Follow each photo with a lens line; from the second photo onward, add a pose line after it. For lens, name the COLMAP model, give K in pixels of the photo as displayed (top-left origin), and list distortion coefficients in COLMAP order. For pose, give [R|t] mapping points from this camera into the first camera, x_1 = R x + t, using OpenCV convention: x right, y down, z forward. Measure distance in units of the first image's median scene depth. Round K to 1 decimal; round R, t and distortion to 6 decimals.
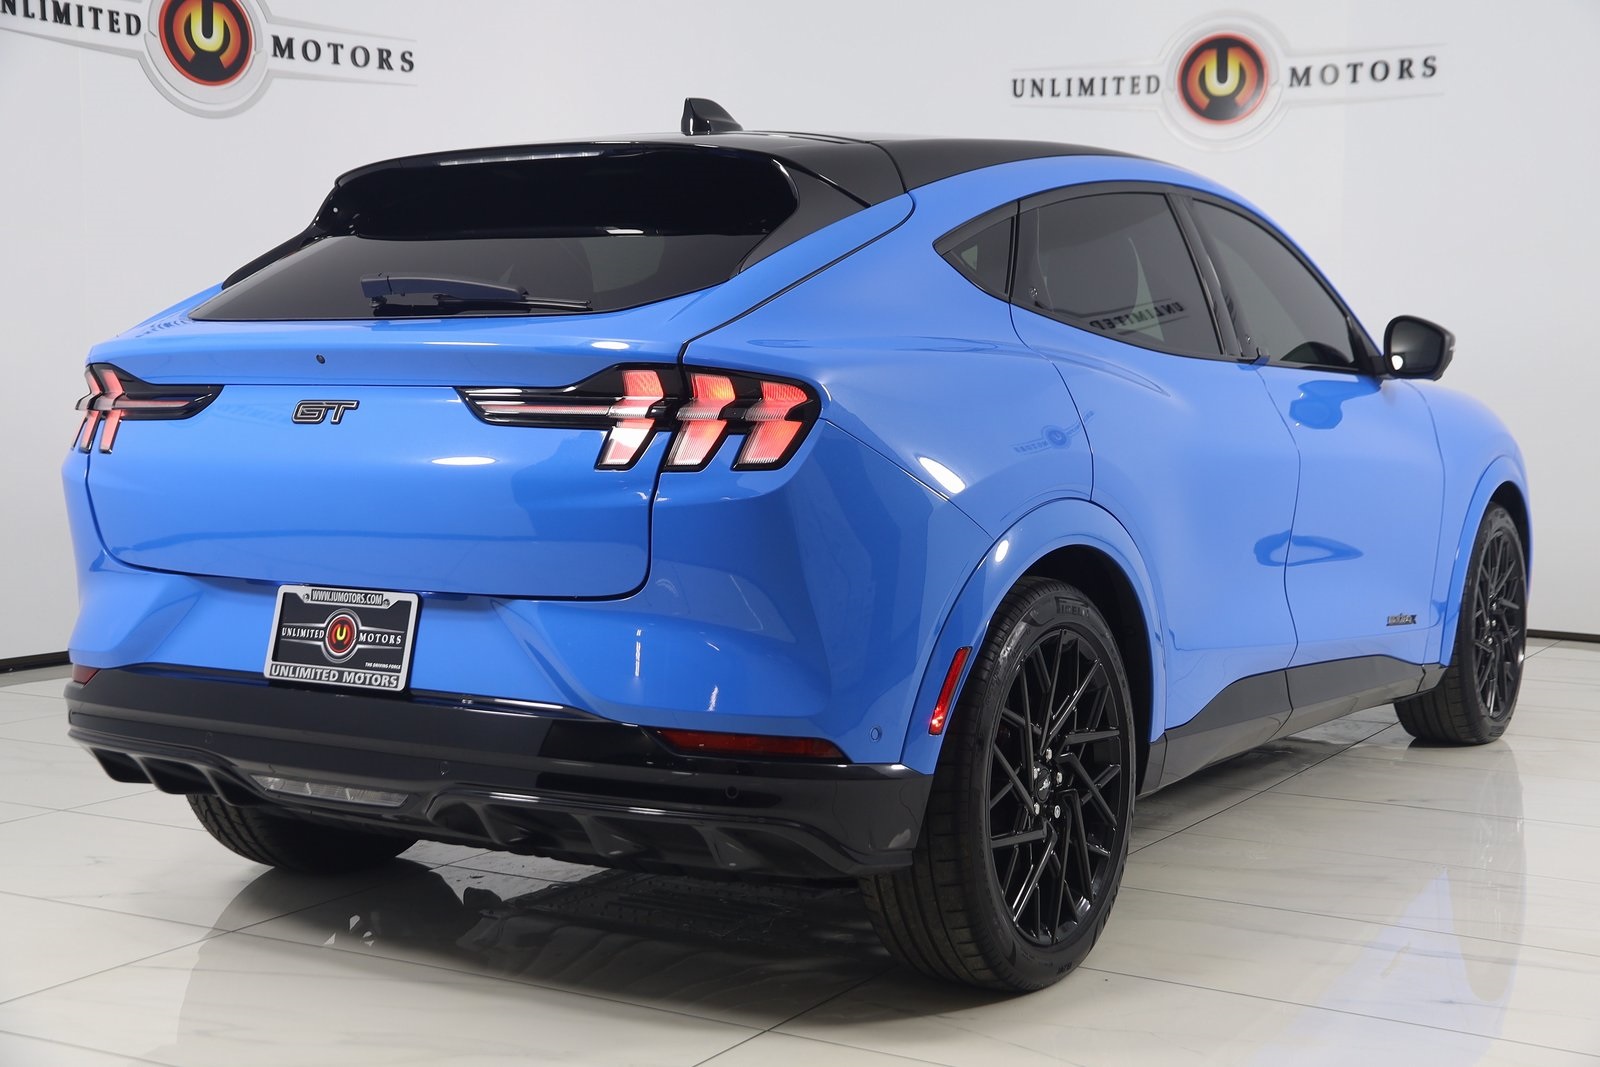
lens RADIAL K [[1928.4, 0, 822.9], [0, 1928.4, 565.1], [0, 0, 1]] dist [-0.110928, 0.000000]
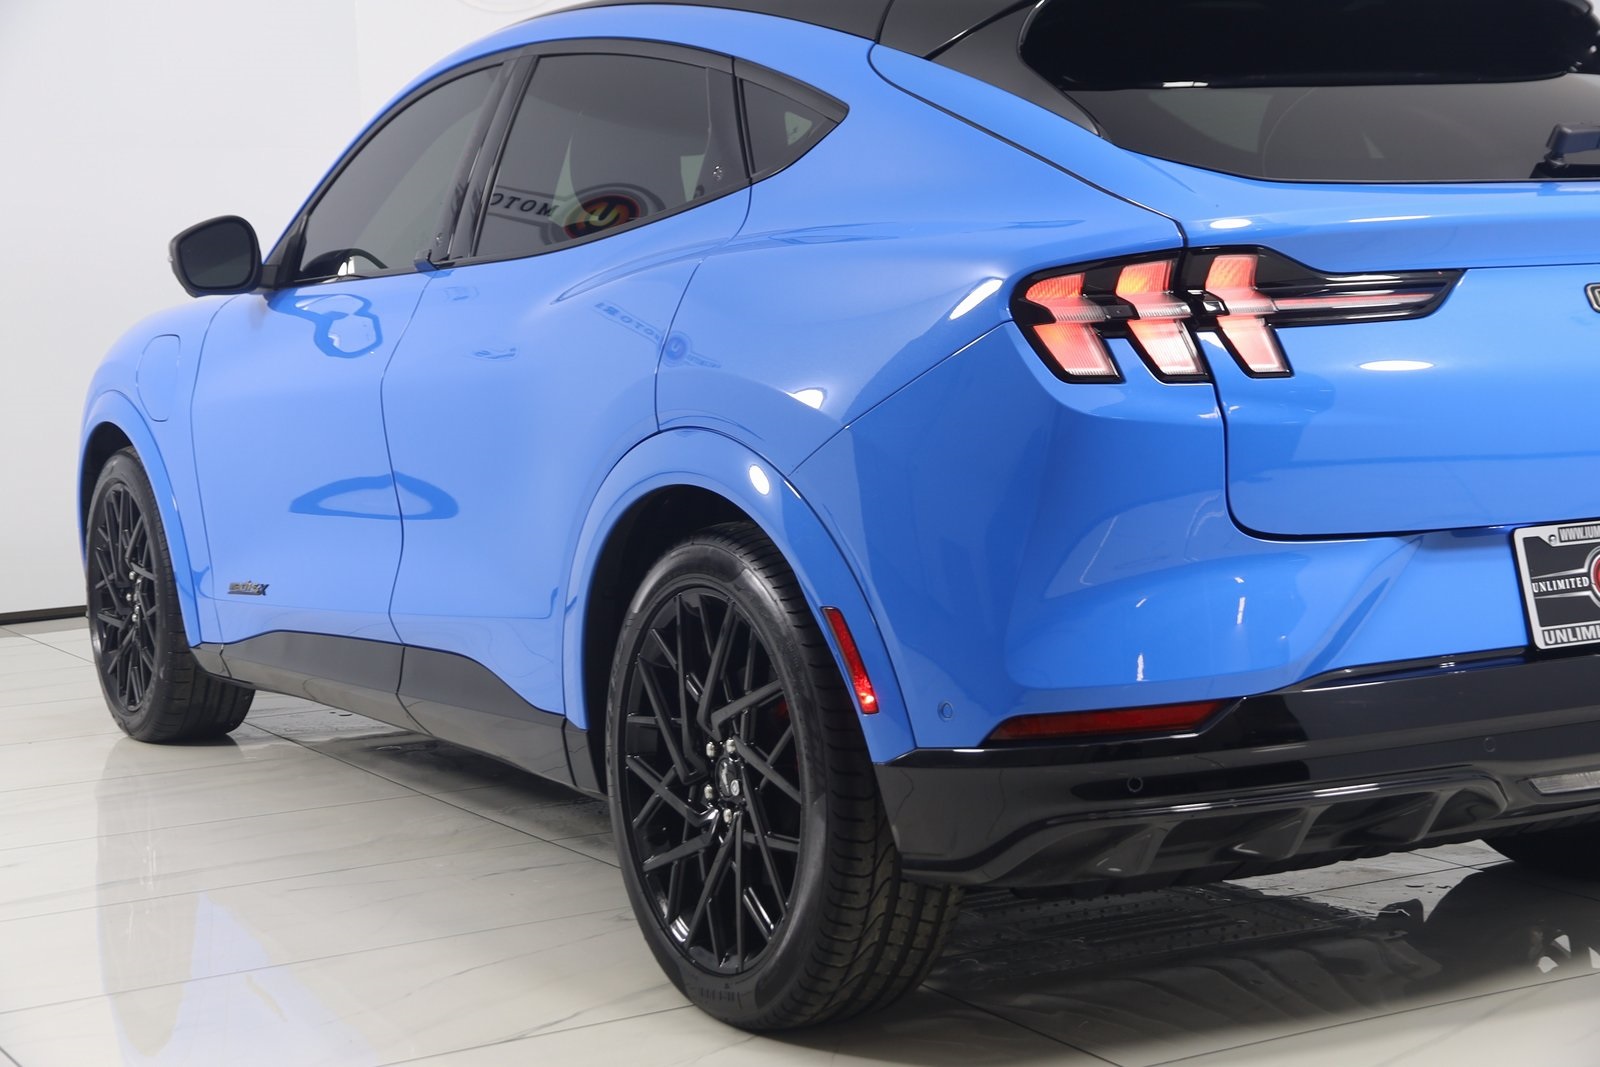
lens RADIAL K [[2405.3, 0, 701.3], [0, 2405.3, 584.1], [0, 0, 1]] dist [-0.077029, 0.000000]
pose [[0.678066, -0.126257, 0.724076, -1.222316], [0.116180, 0.991162, 0.064032, -0.068124], [-0.725761, 0.040705, 0.686742, 0.592653]]
